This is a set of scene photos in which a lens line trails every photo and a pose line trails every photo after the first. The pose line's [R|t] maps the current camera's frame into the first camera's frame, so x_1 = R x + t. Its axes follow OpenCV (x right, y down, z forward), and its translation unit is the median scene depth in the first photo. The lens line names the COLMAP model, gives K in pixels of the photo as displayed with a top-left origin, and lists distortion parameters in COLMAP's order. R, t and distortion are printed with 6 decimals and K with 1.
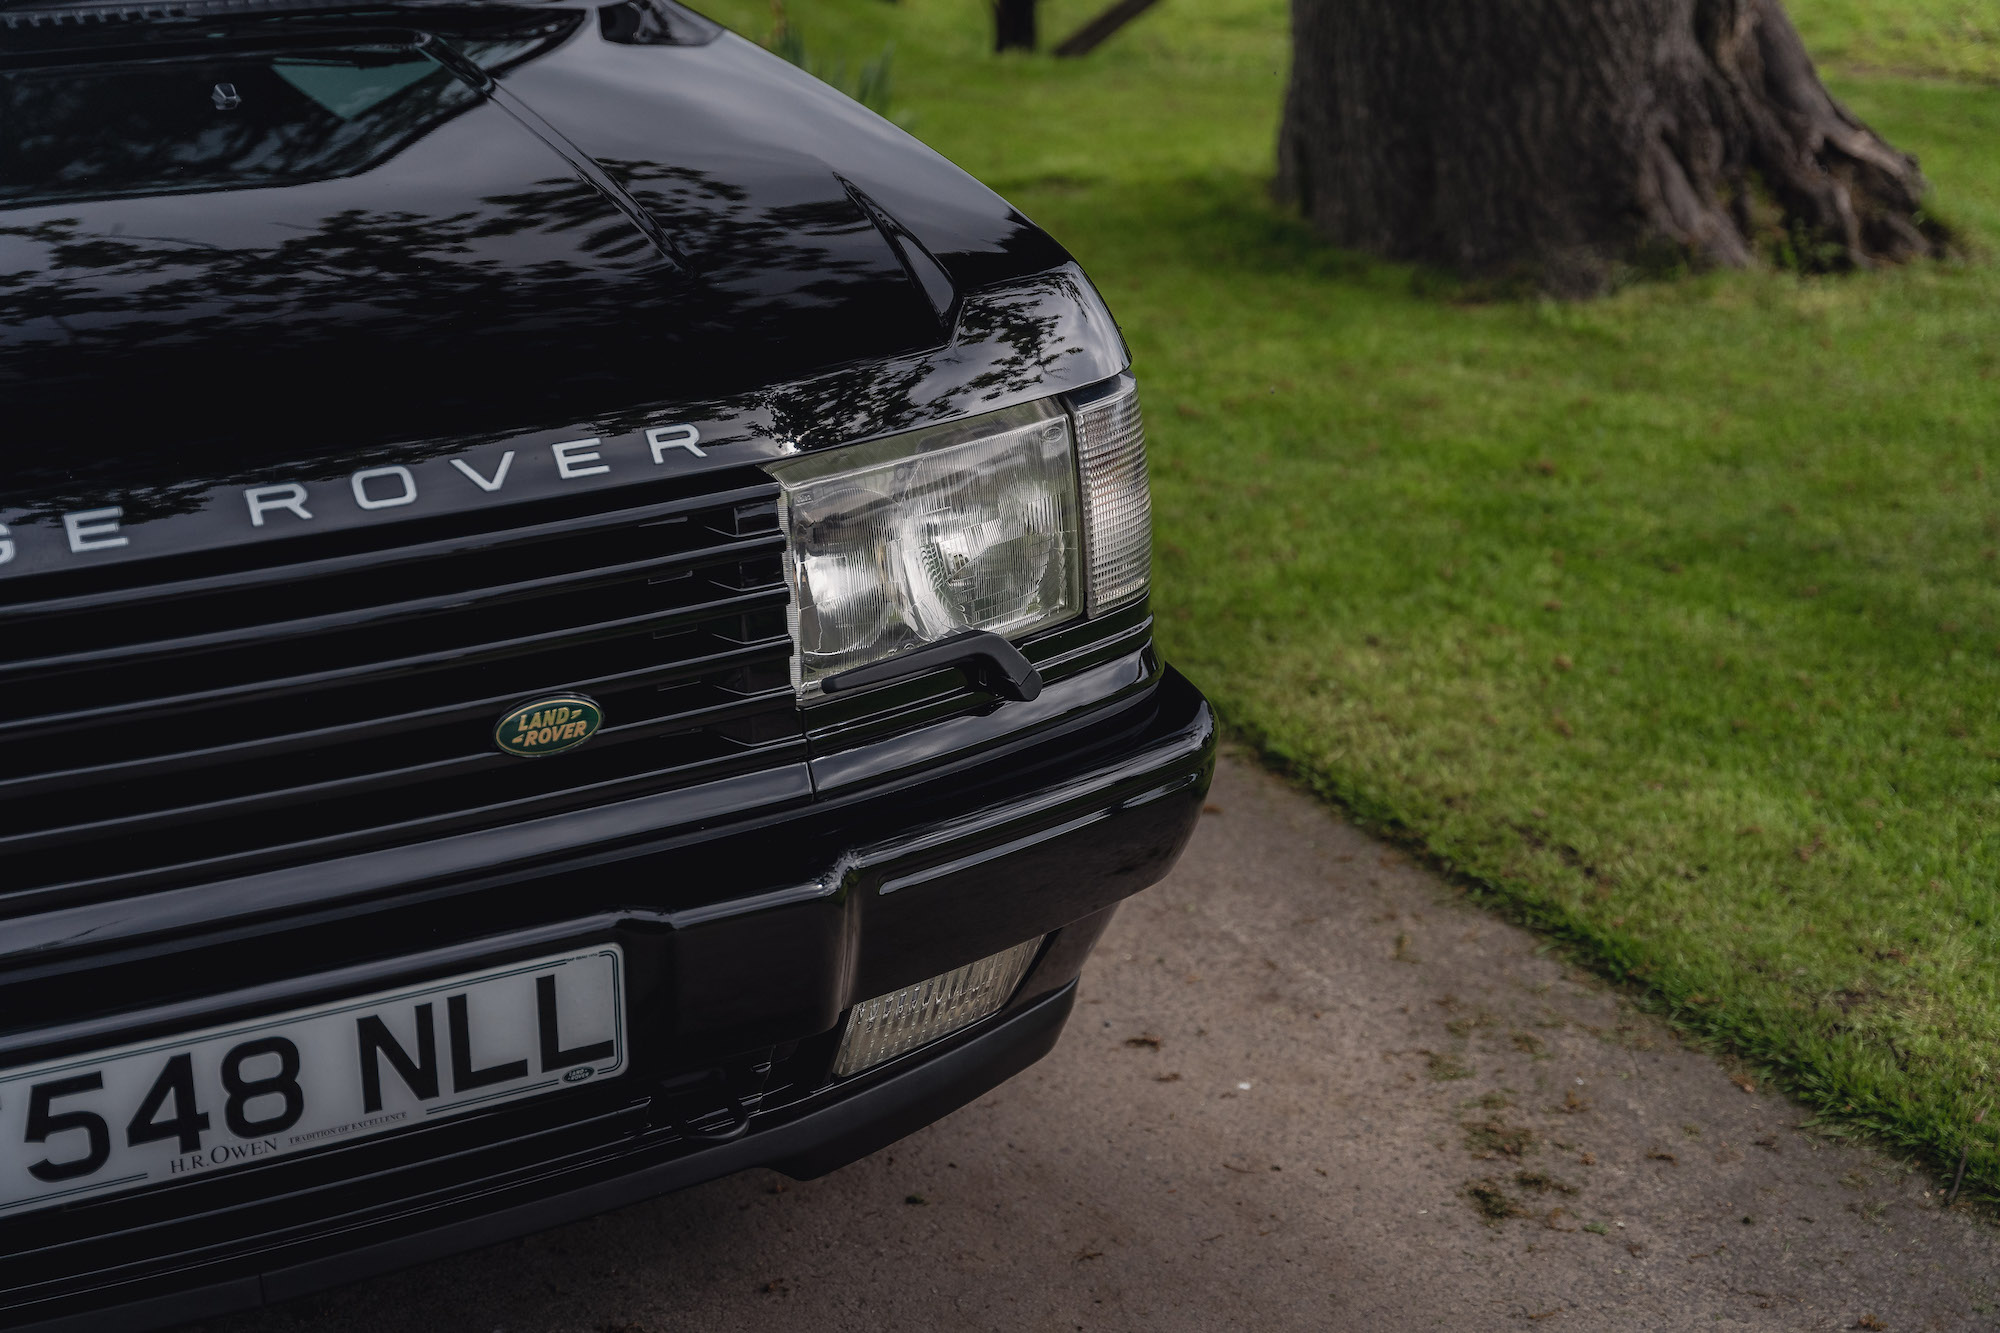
lens RADIAL K [[3187.3, 0, 1014.5], [0, 3187.3, 740.8], [0, 0, 1]] dist [0.037453, 0.000000]
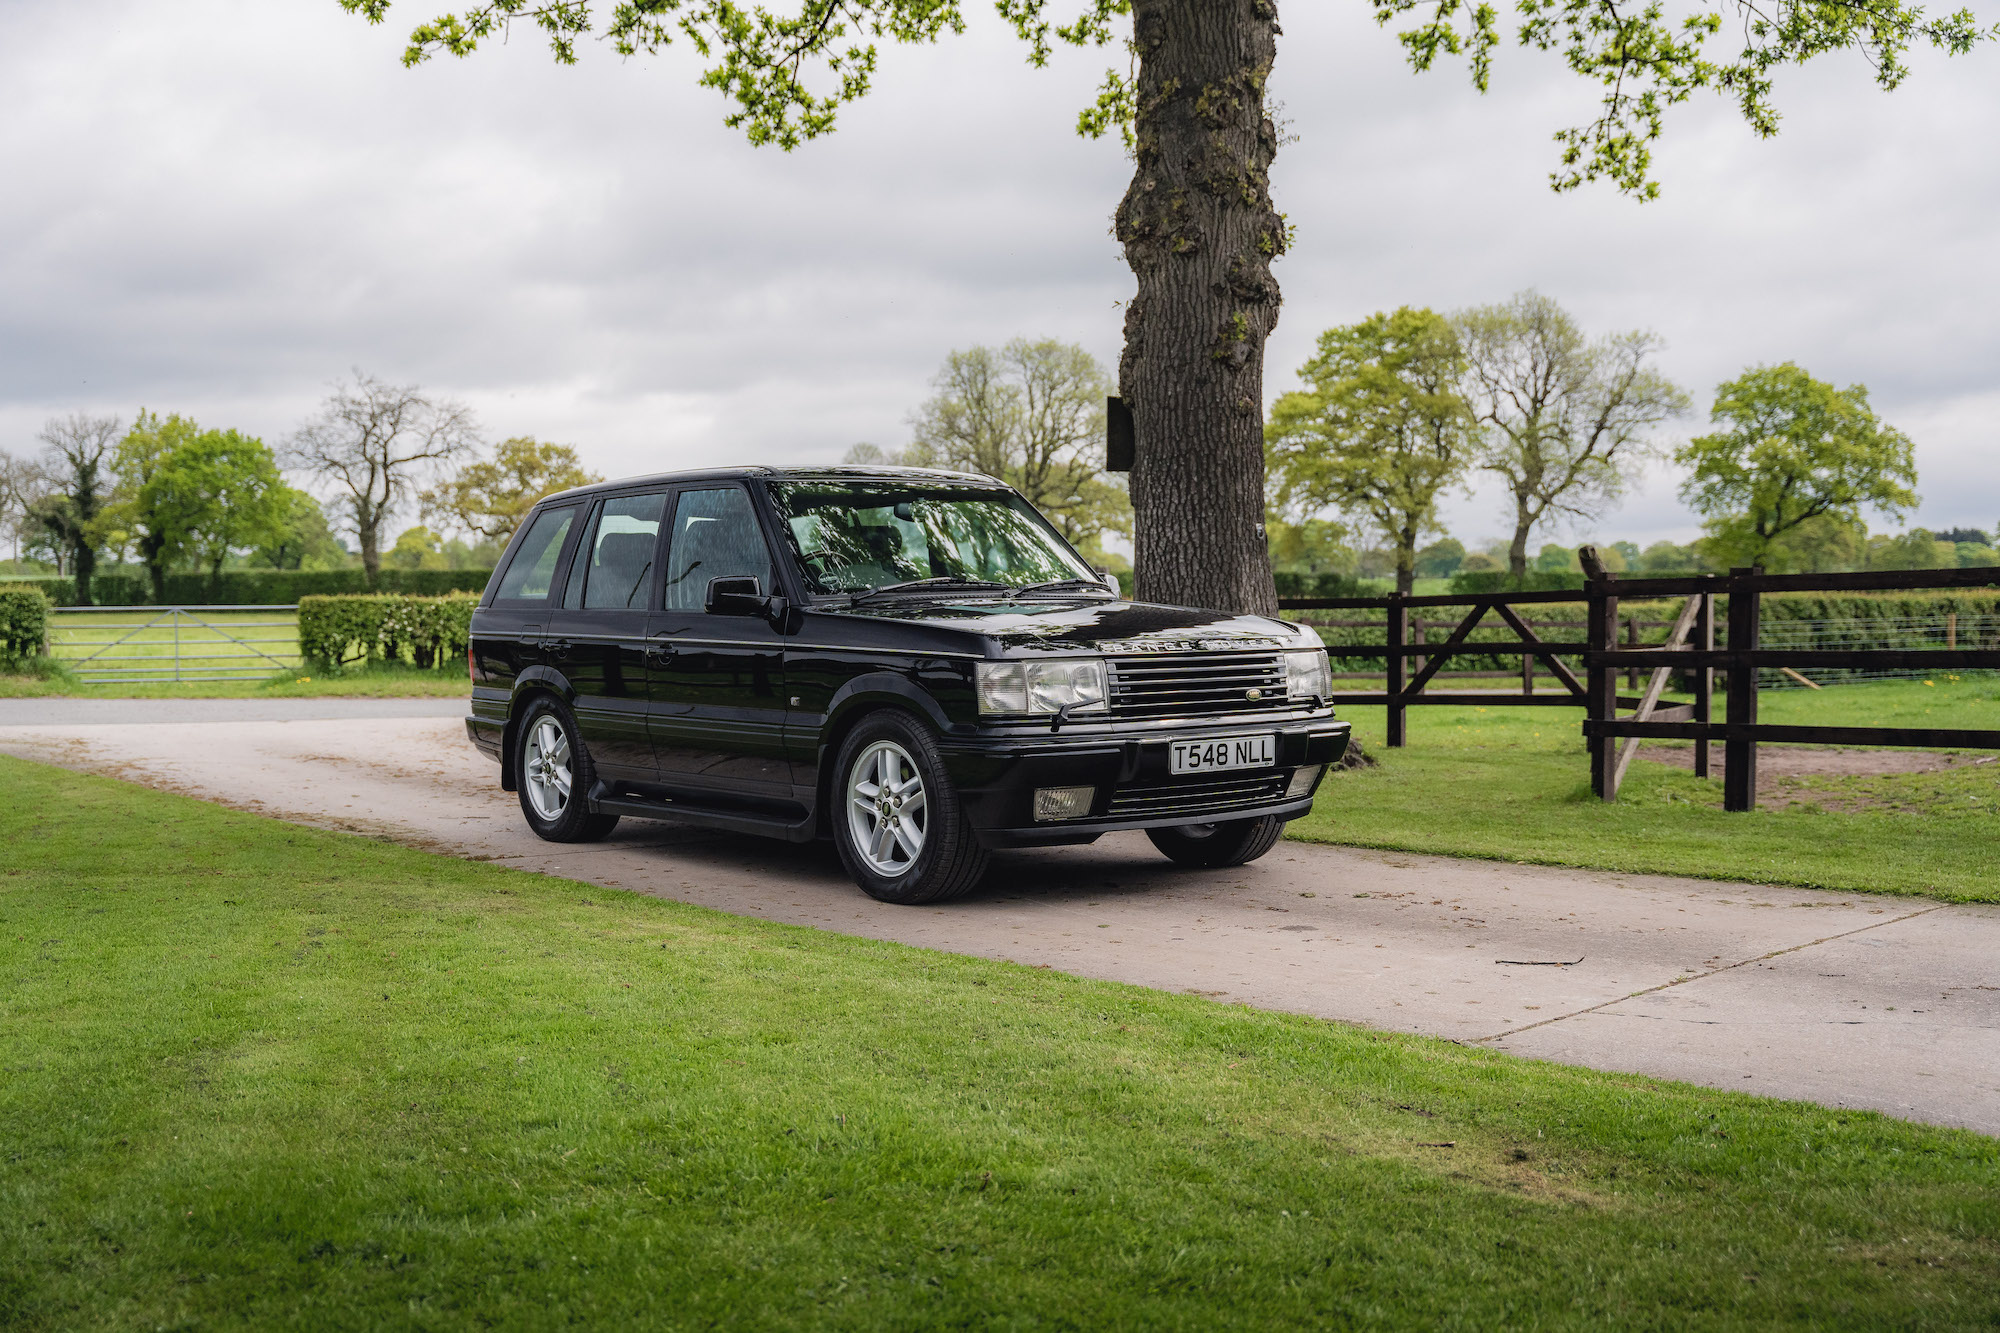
lens RADIAL K [[2032.4, 0, 1000.1], [0, 2032.4, 665.8], [0, 0, 1]] dist [0.000126, 0.000000]
pose [[0.976401, -0.009336, 0.215765, -1.229510], [0.080644, 0.942560, -0.324157, 0.958313], [-0.200346, 0.333907, 0.921069, -1.870328]]
